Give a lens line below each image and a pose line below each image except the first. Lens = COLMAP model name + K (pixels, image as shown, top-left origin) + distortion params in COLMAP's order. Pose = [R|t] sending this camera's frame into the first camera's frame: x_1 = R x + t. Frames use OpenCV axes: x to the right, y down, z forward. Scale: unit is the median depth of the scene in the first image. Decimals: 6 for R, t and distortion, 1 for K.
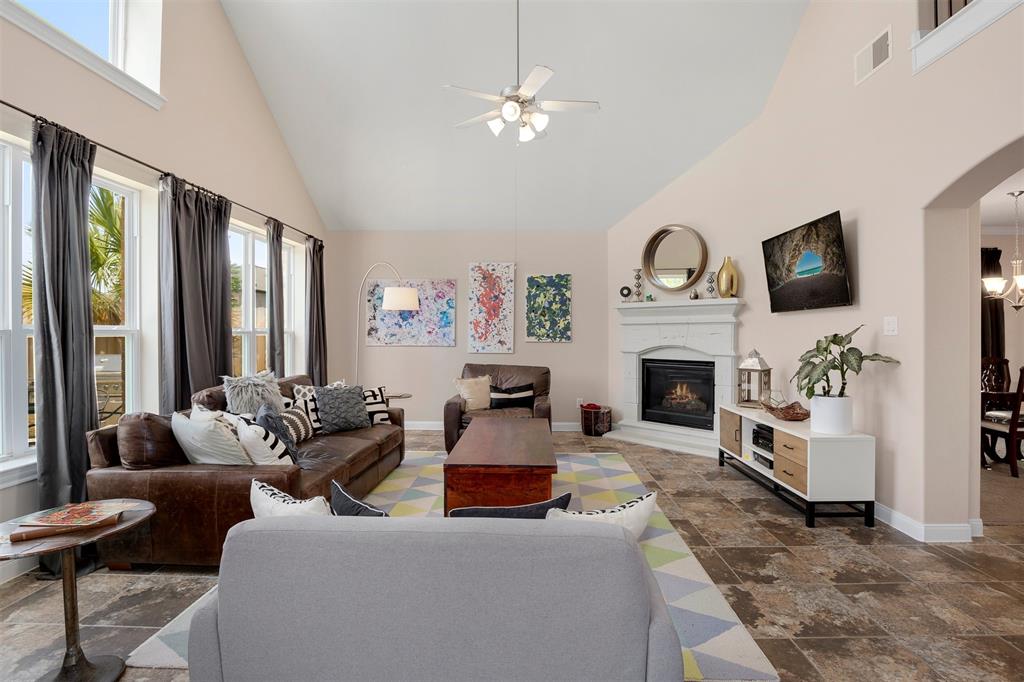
lens RADIAL K [[484.6, 0, 526.2], [0, 484.6, 334.6], [0, 0, 1]] dist [-0.034683, 0.002469]
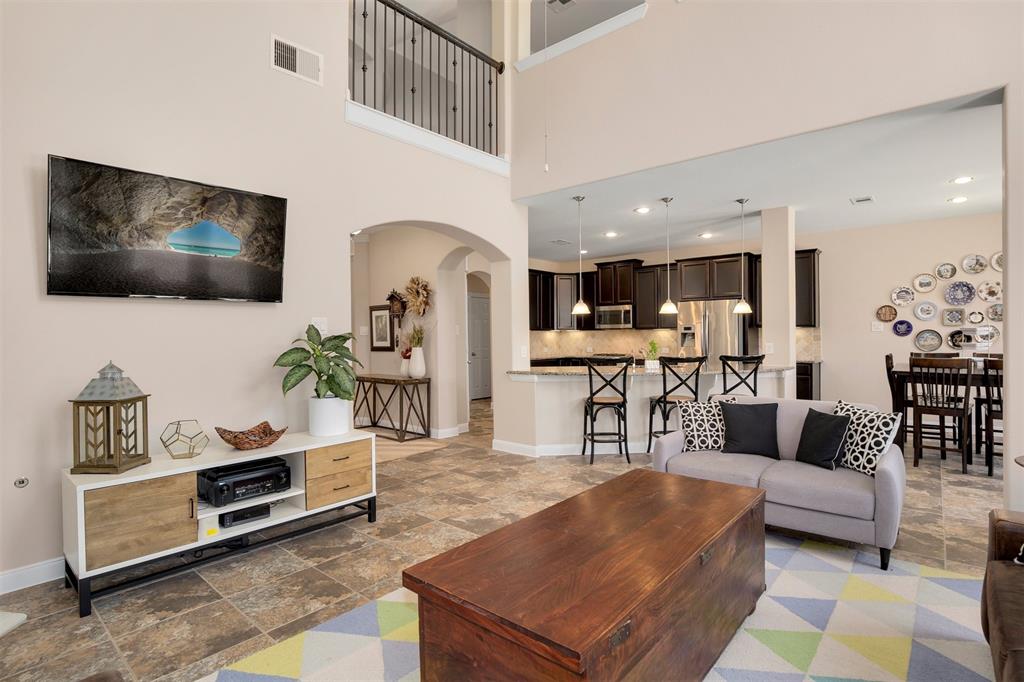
lens RADIAL K [[512.8, 0, 512.6], [0, 512.8, 330.7], [0, 0, 1]] dist [-0.027210, 0.000093]
pose [[-0.757160, 0.011846, 0.653122, -0.200385], [0.015049, 0.999887, -0.000689, 0.000753], [-0.653056, 0.009307, -0.757252, 0.938218]]
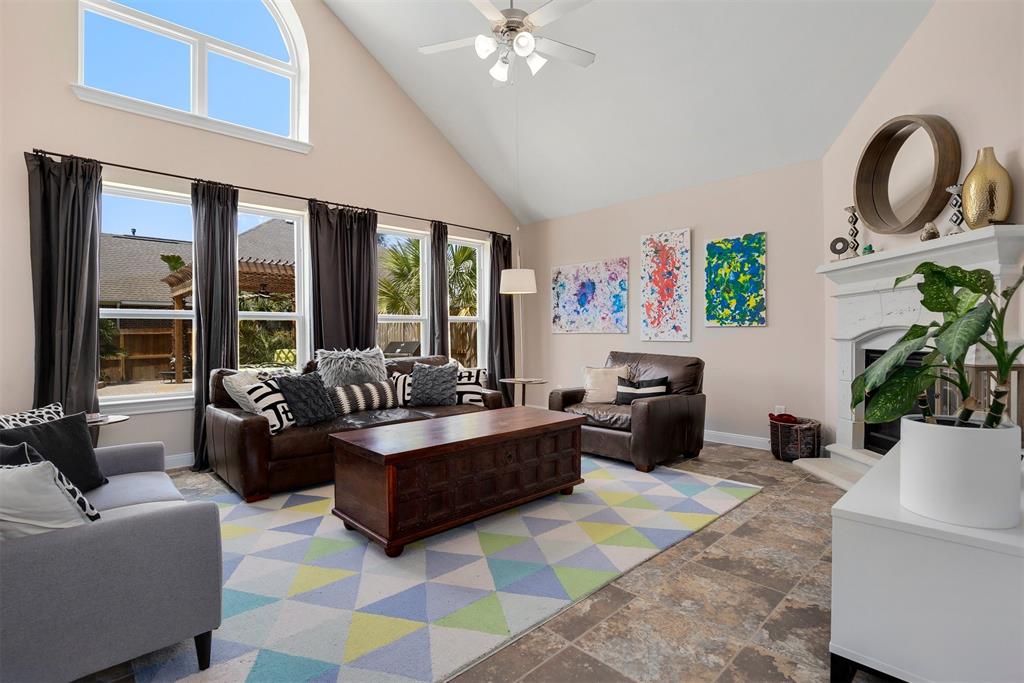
lens RADIAL K [[484.6, 0, 527.1], [0, 484.6, 341.1], [0, 0, 1]] dist [-0.034683, 0.002469]
pose [[0.710385, 0.002843, -0.703807, 0.401234], [0.005698, 0.999936, 0.009790, 0.033703], [0.703790, -0.010965, 0.710324, 0.287029]]
